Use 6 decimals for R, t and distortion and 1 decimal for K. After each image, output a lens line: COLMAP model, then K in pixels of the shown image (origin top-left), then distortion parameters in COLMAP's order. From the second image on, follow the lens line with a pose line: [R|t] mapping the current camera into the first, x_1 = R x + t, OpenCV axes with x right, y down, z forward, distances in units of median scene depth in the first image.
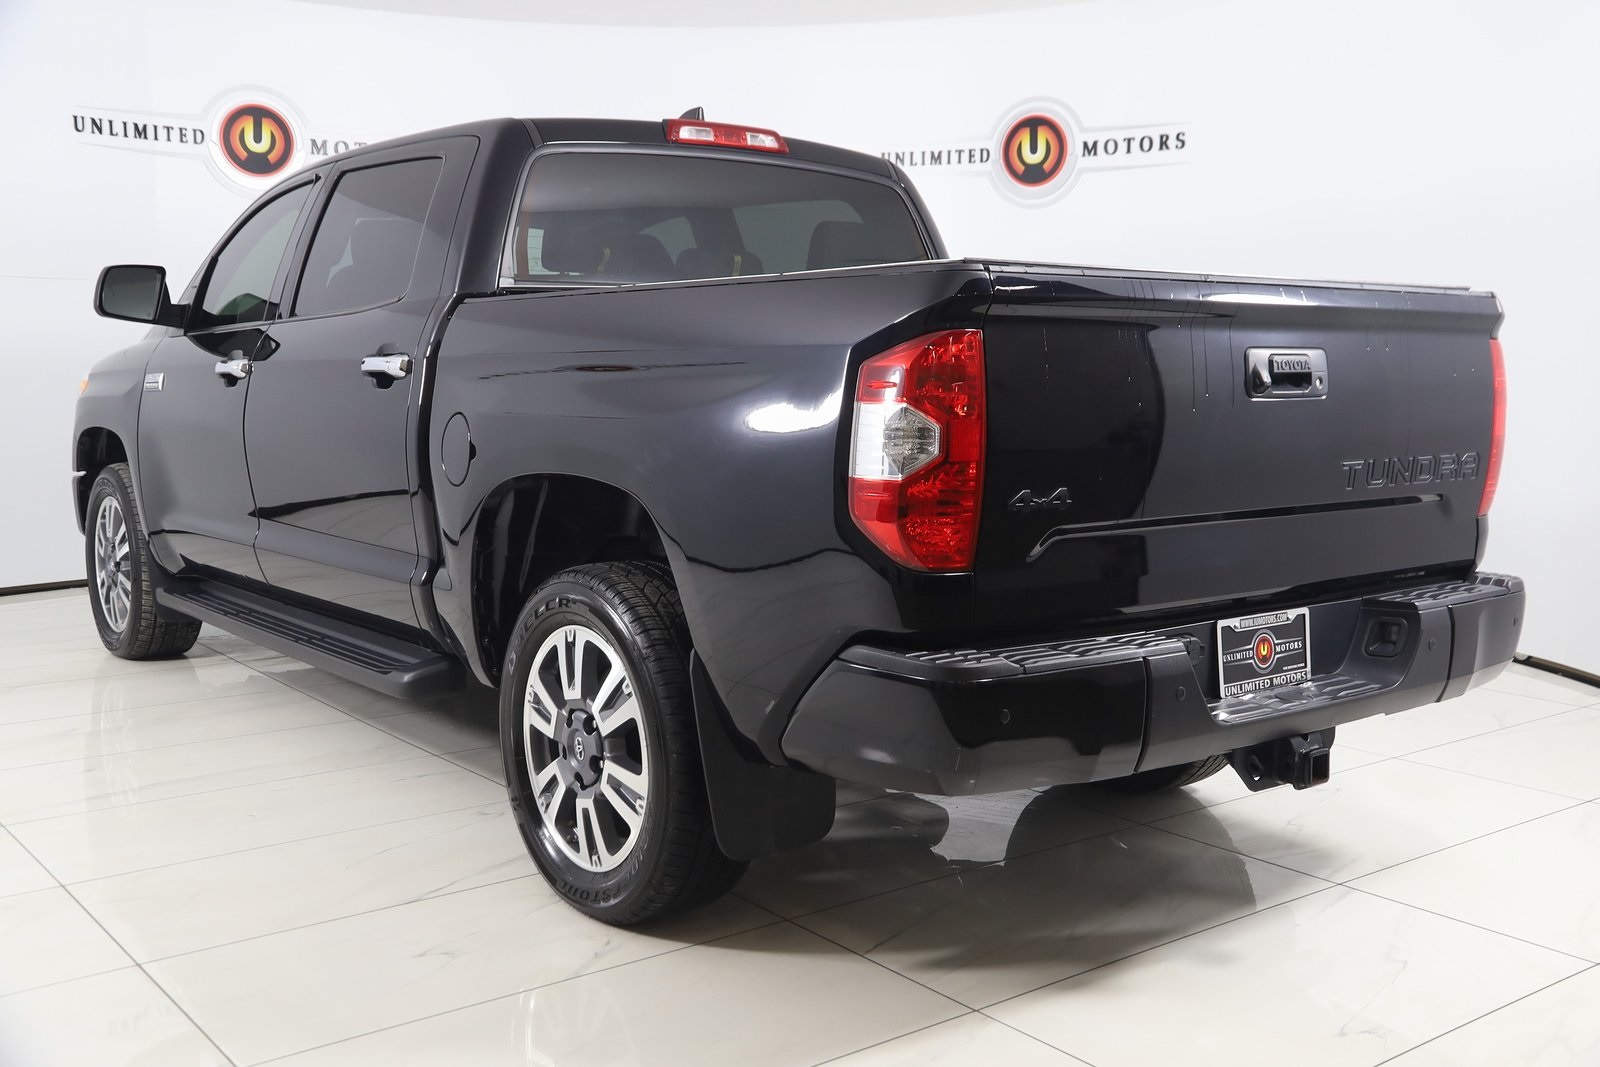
lens RADIAL K [[1633.8, 0, 794.4], [0, 1633.8, 534.2], [0, 0, 1]] dist [0.002344, 0.000000]
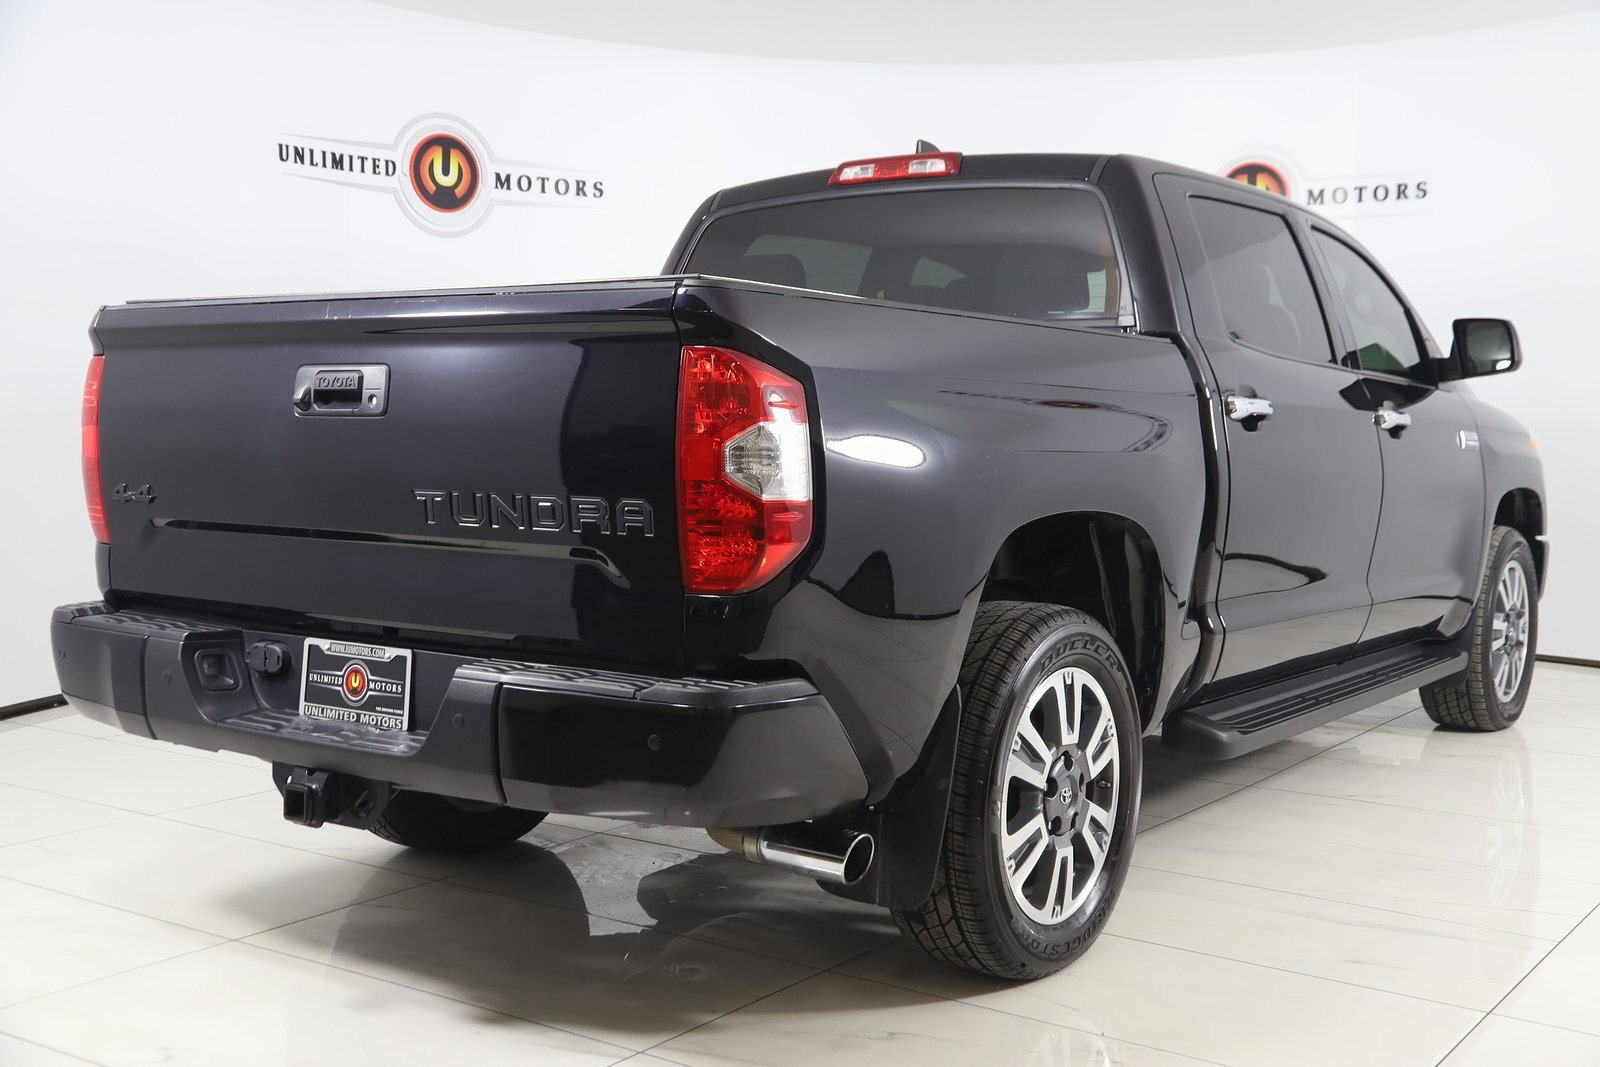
lens RADIAL K [[1782.0, 0, 810.5], [0, 1782.0, 534.6], [0, 0, 1]] dist [0.009317, 0.000000]
pose [[0.286669, 0.058572, -0.956237, 1.343304], [-0.117244, 0.992772, 0.025661, -0.071537], [0.950828, 0.104757, 0.291465, 0.934549]]
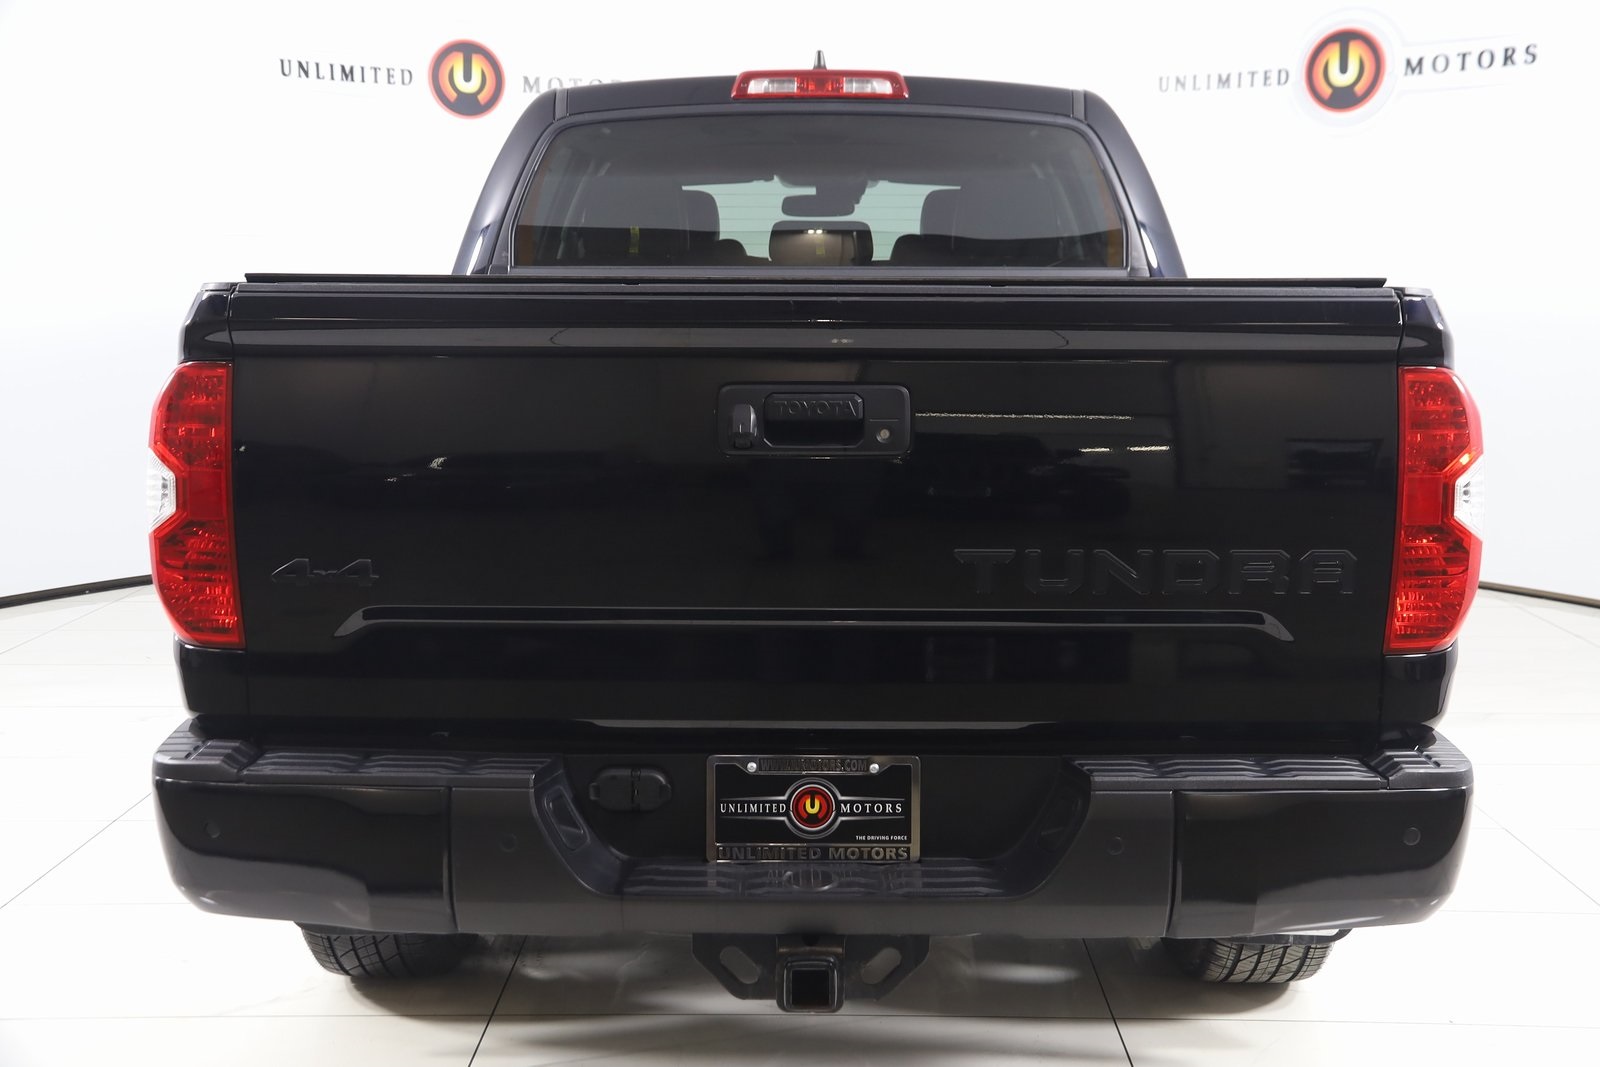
lens RADIAL K [[1782.0, 0, 806.6], [0, 1782.0, 545.8], [0, 0, 1]] dist [0.009317, 0.000000]
pose [[0.786033, 0.089188, -0.611717, 0.744294], [-0.068043, 0.996008, 0.057784, -0.085990], [0.614429, -0.003797, 0.788963, 0.385451]]
